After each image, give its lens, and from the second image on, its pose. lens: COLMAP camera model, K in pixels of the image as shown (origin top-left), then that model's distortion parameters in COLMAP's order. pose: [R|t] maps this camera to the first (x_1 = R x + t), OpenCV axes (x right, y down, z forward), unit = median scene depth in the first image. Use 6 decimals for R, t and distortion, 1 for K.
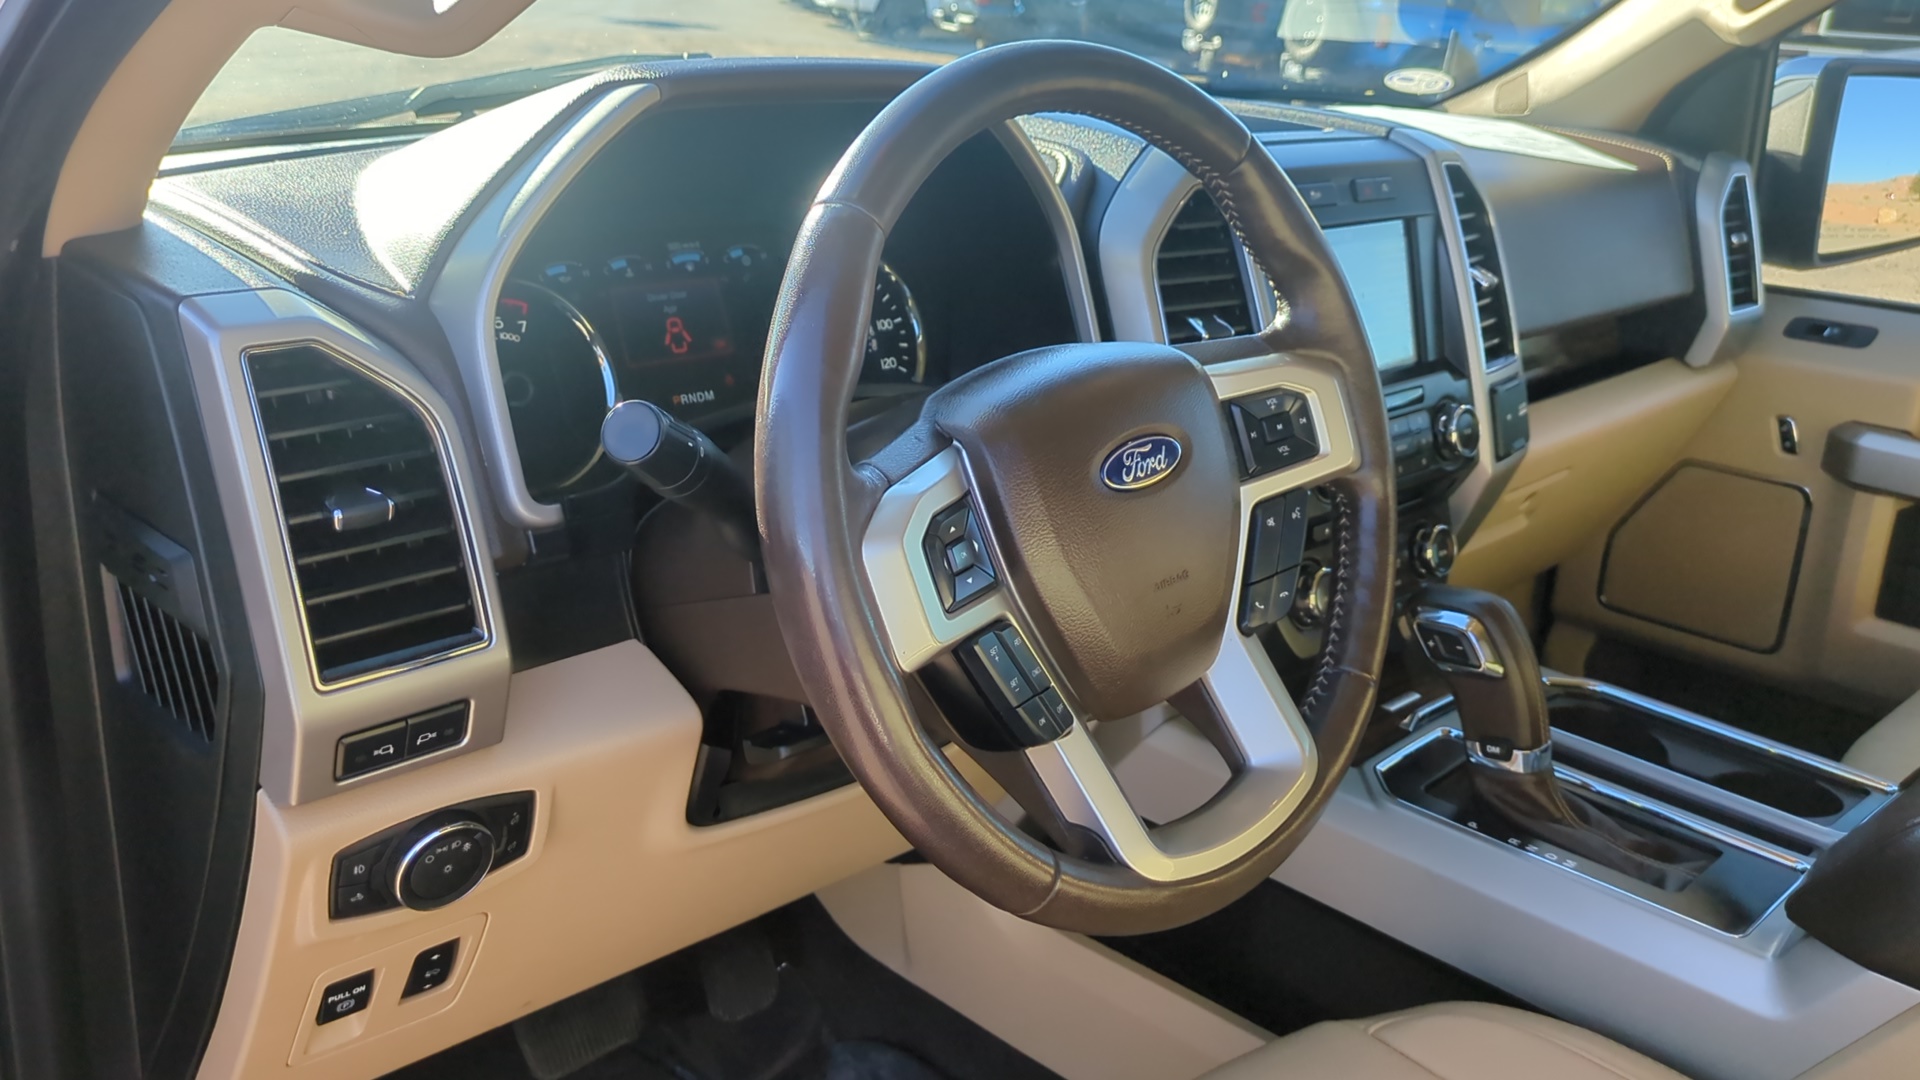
lens RADIAL K [[1655.0, 0, 978.6], [0, 1655.0, 538.7], [0, 0, 1]] dist [0.070691, -0.098814]
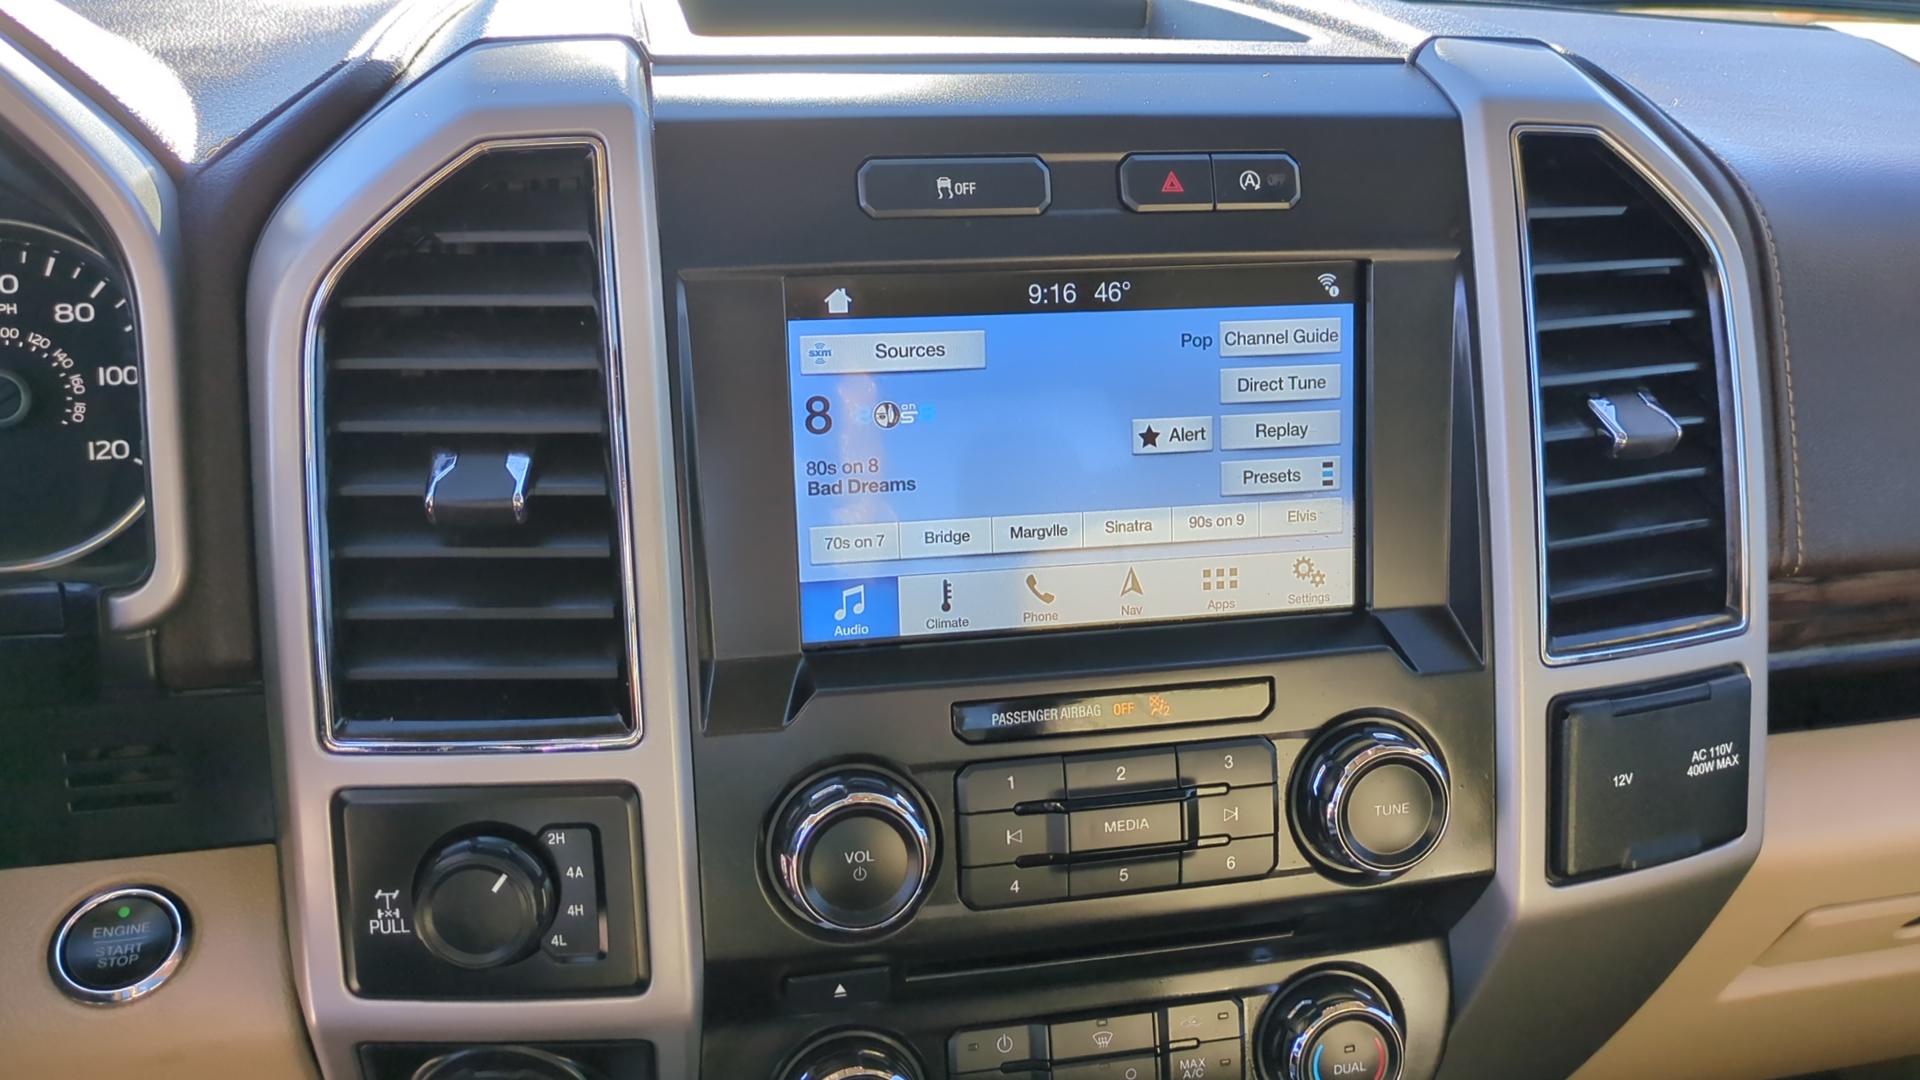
lens RADIAL K [[1655.0, 0, 978.6], [0, 1655.0, 538.7], [0, 0, 1]] dist [0.070691, -0.098814]
pose [[0.840669, 0.171187, -0.513780, 0.604899], [-0.156037, 0.985057, 0.072898, -0.212455], [0.518582, 0.018886, 0.854819, 0.916481]]
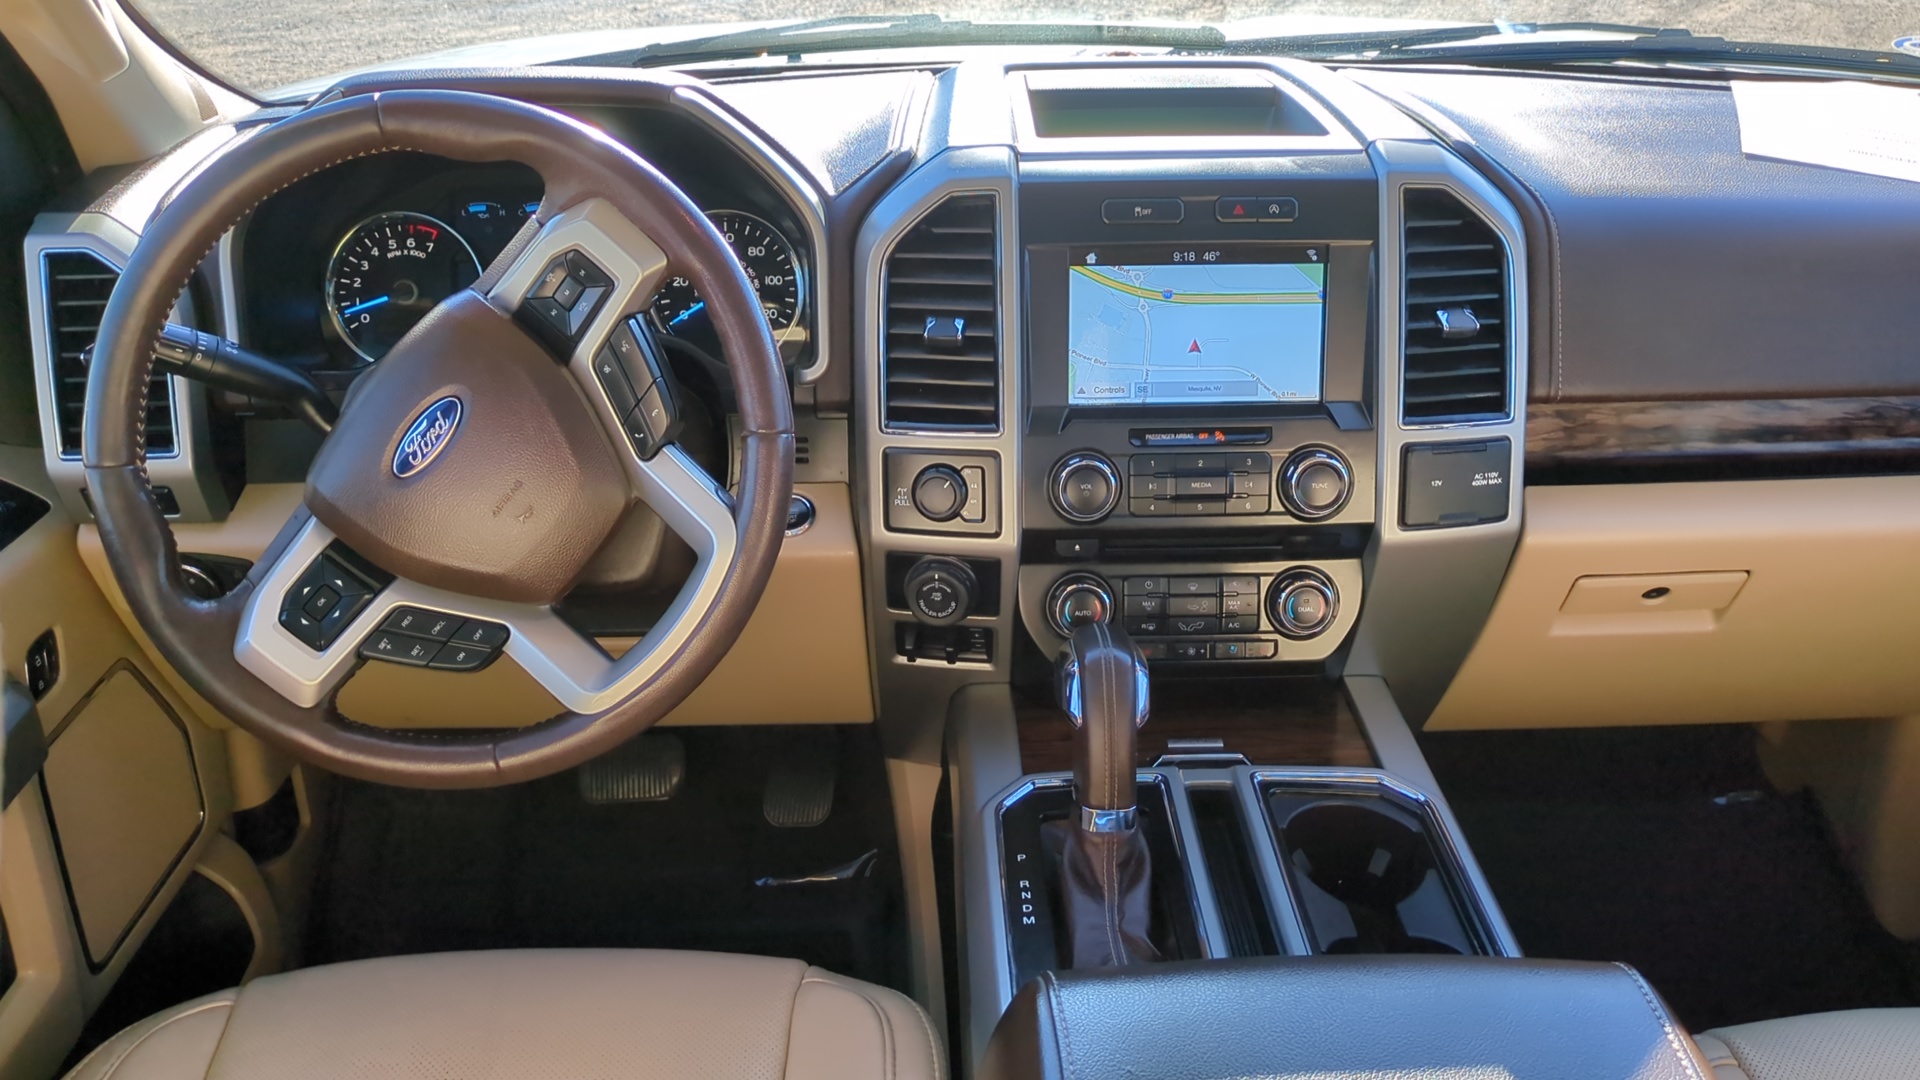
lens RADIAL K [[1653.8, 0, 969.2], [0, 1653.8, 541.9], [0, 0, 1]] dist [0.087179, -0.129719]
pose [[0.722247, 0.245983, -0.646415, 1.125906], [-0.184826, 0.969272, 0.162332, -0.220849], [0.666483, 0.002231, 0.745517, 0.291869]]
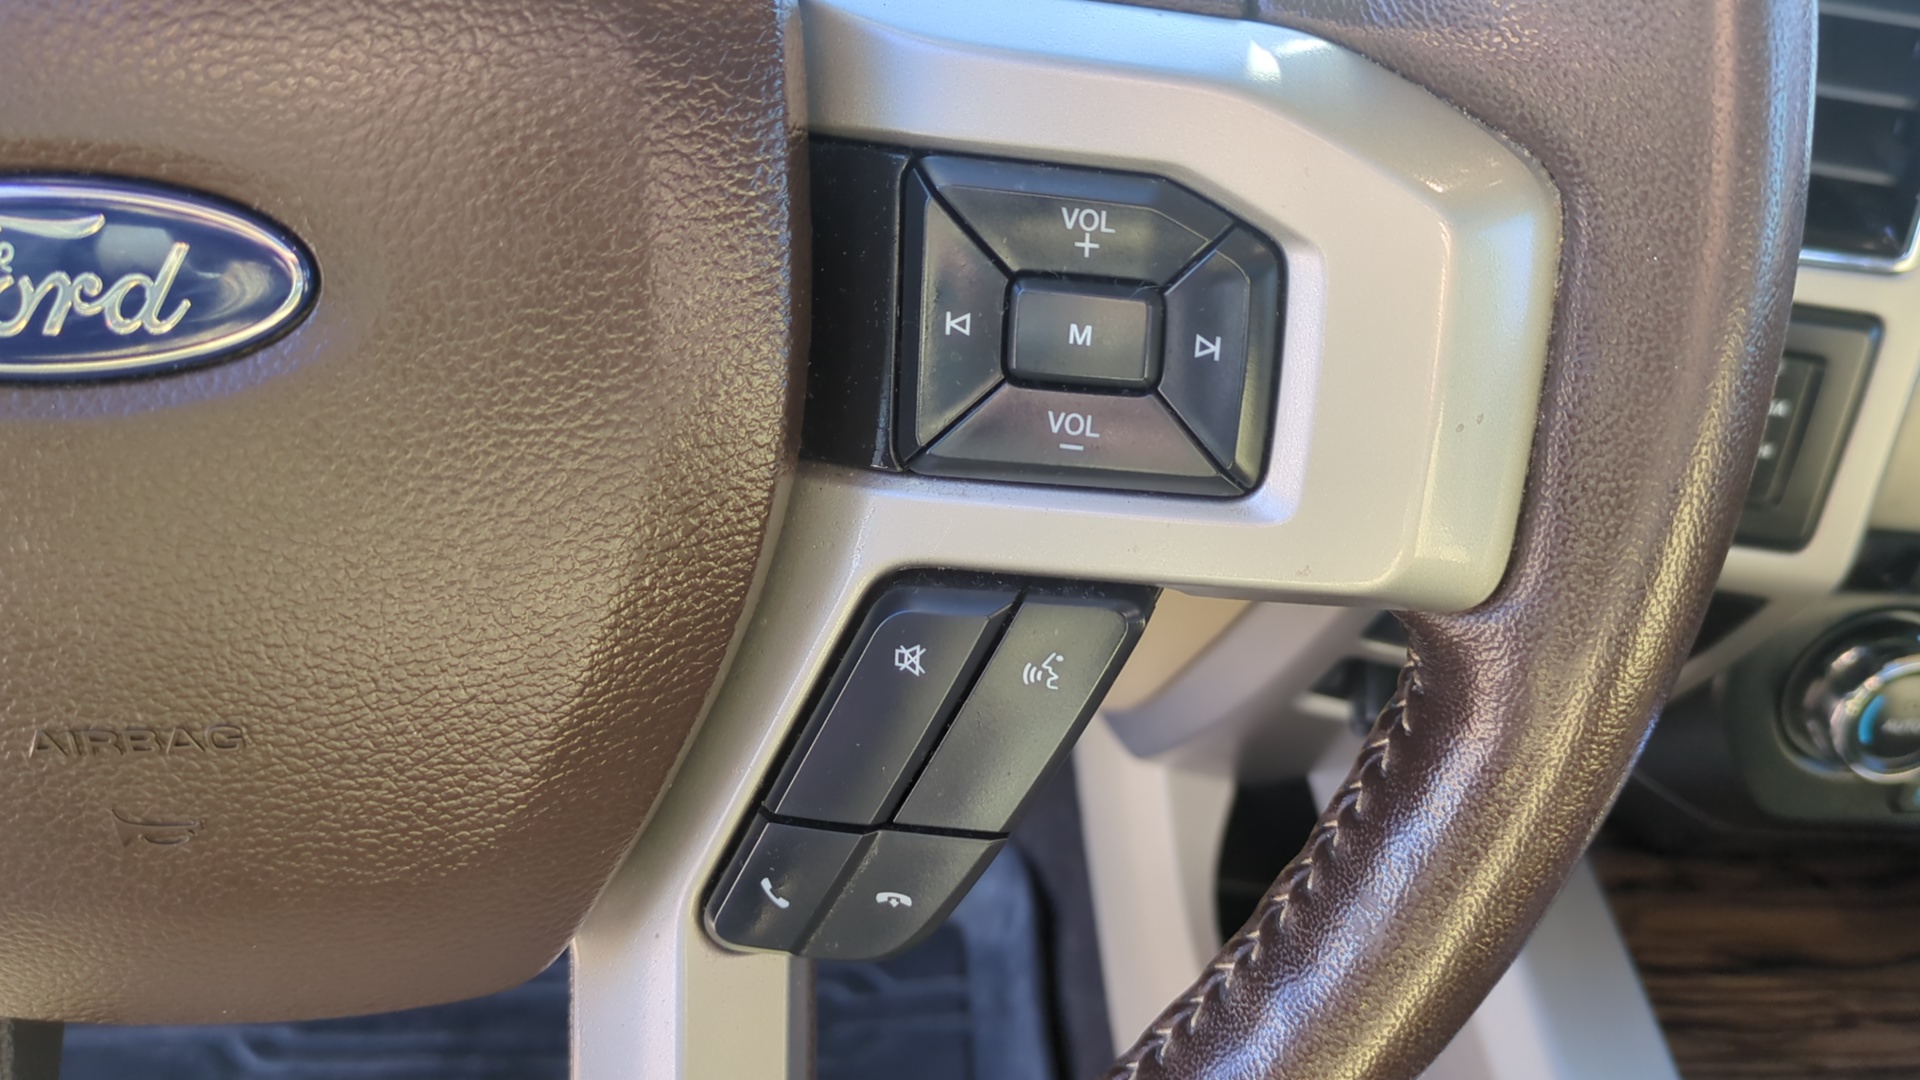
lens RADIAL K [[1653.8, 0, 969.2], [0, 1653.8, 541.9], [0, 0, 1]] dist [0.087179, -0.129719]
pose [[0.743067, 0.468744, -0.477630, 0.302918], [-0.286354, 0.867782, 0.406146, -0.136724], [0.604858, -0.165022, 0.779047, 0.814759]]
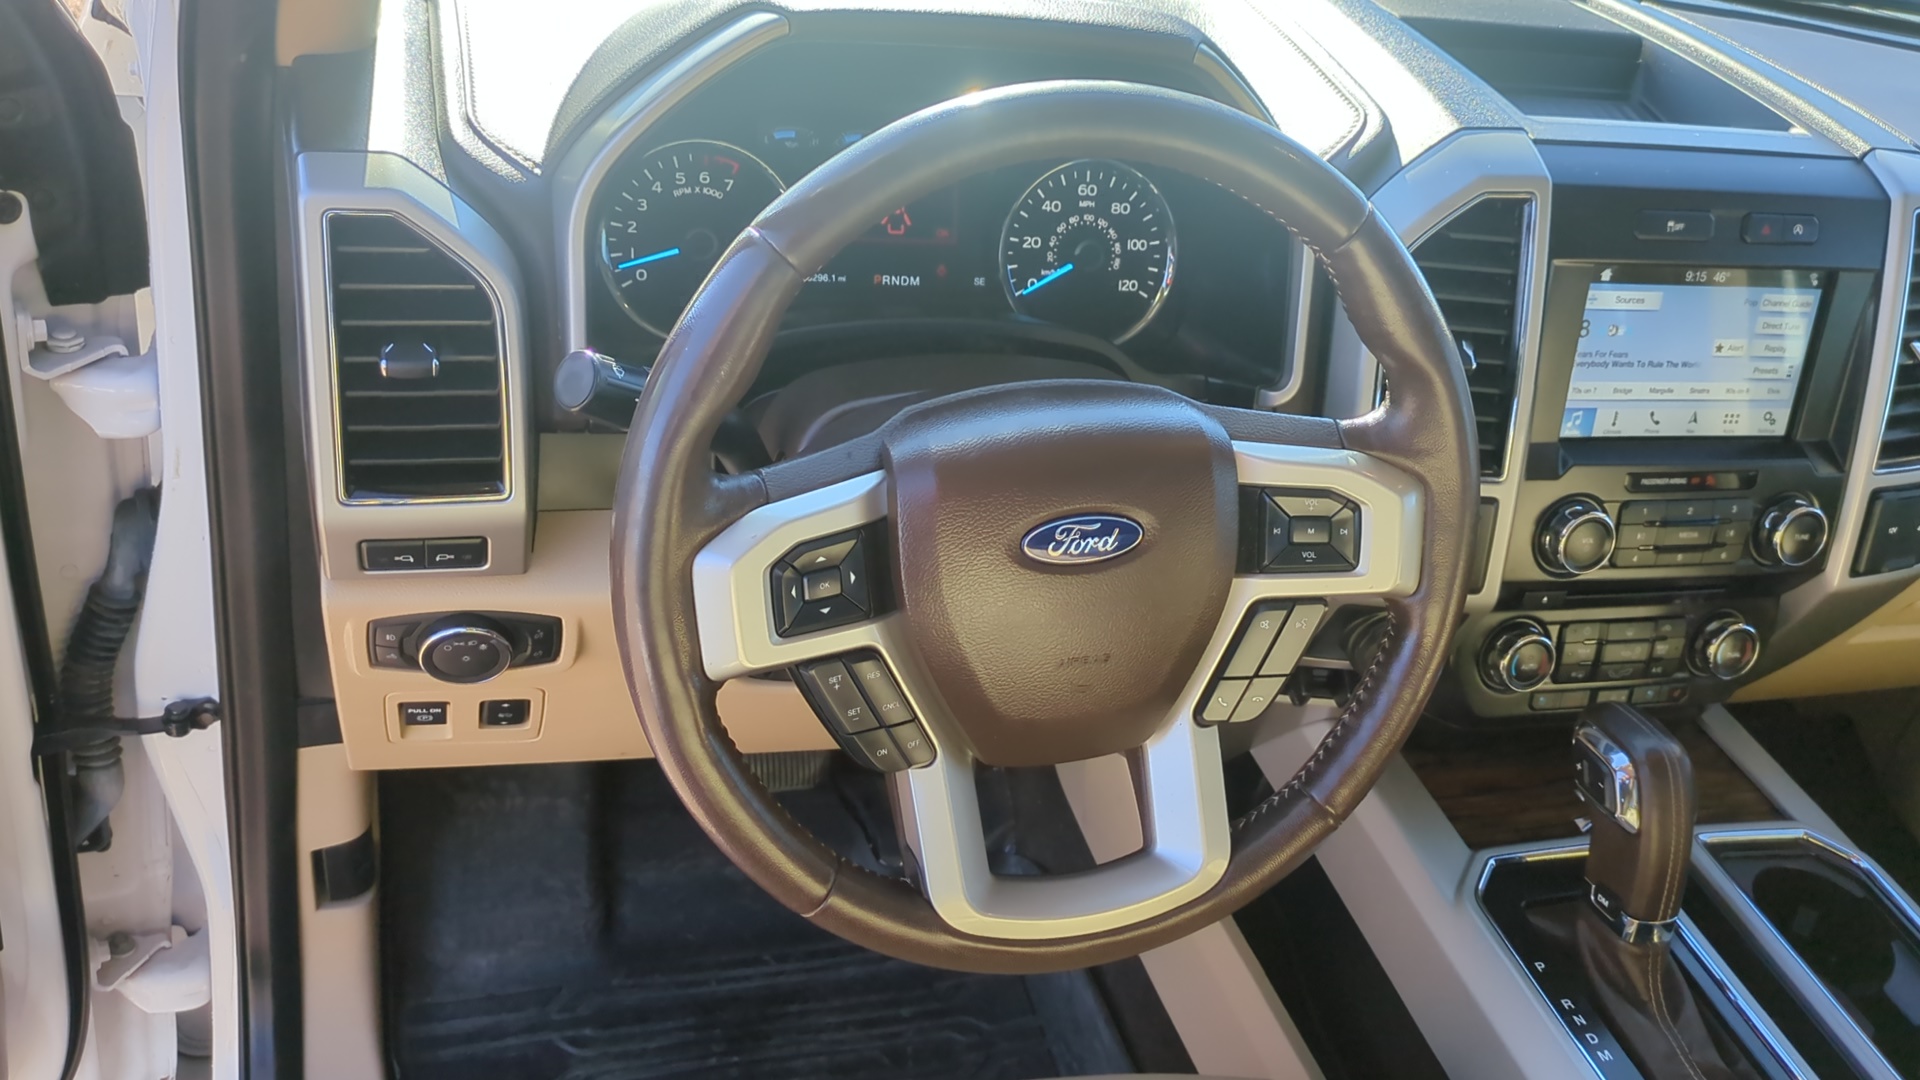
lens RADIAL K [[1655.0, 0, 978.6], [0, 1655.0, 538.7], [0, 0, 1]] dist [0.070691, -0.098814]
pose [[0.864885, 0.342208, -0.367244, 0.367602], [-0.262068, 0.931810, 0.251097, -0.250489], [0.428129, -0.120927, 0.895590, 0.102033]]
